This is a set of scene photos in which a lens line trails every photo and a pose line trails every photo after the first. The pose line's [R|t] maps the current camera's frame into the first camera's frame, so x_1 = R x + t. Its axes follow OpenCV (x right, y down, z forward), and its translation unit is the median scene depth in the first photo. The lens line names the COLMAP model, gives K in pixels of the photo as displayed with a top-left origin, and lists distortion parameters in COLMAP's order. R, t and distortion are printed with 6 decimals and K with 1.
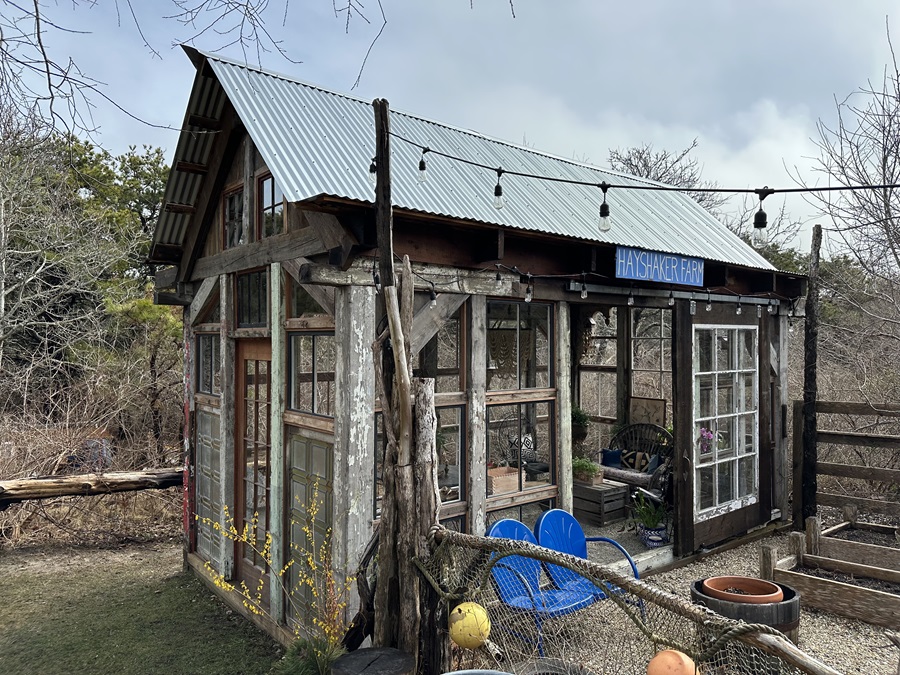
lens RADIAL K [[622.6, 0, 450.0], [0, 622.6, 337.5], [0, 0, 1]] dist [0.039954, -0.005108]
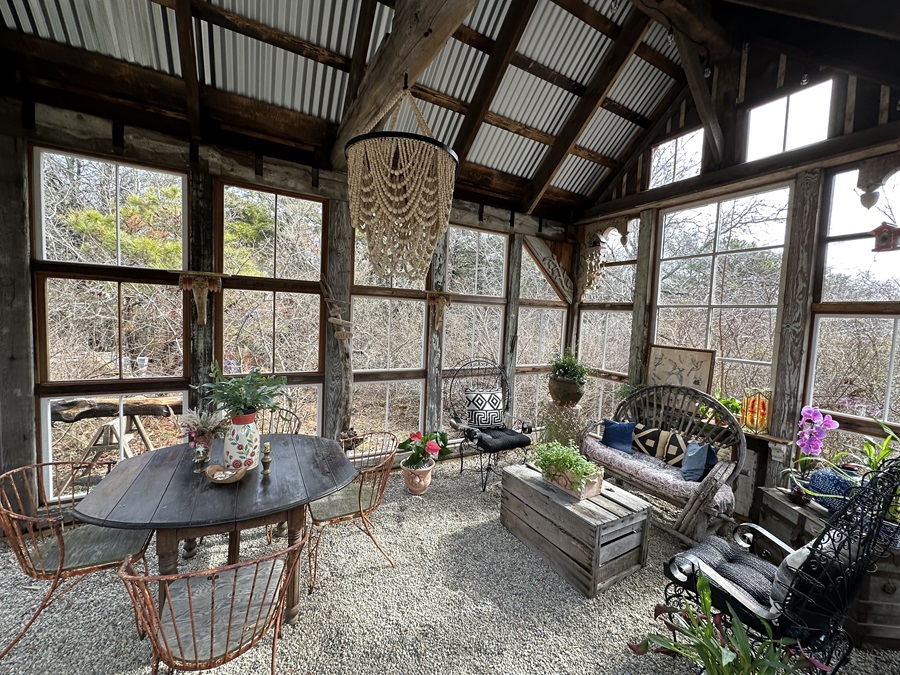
lens RADIAL K [[368.9, 0, 450.0], [0, 368.9, 337.5], [0, 0, 1]] dist [-0.002968, -0.000166]
pose [[0.985500, 0.052406, -0.161380, 0.136660], [-0.042083, 0.996883, 0.066736, 0.069942], [0.164374, -0.058977, 0.984633, 0.573373]]
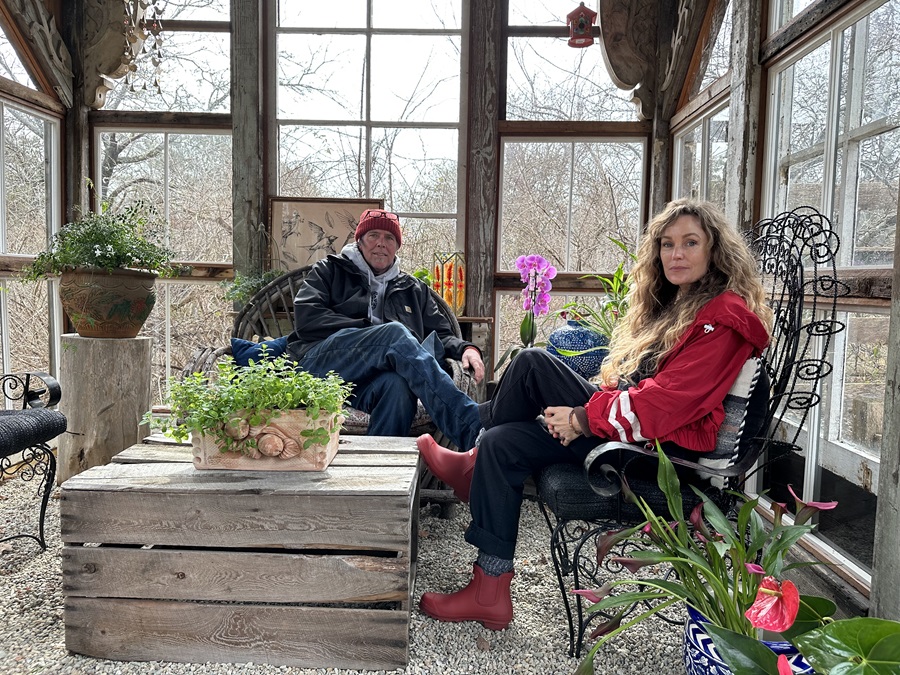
lens RADIAL K [[622.6, 0, 450.0], [0, 622.6, 337.5], [0, 0, 1]] dist [0.039954, -0.005108]
pose [[0.660064, -0.054018, 0.749265, 0.081612], [-0.027539, 0.995001, 0.095994, 0.140579], [-0.750705, -0.083996, 0.655276, 0.692958]]
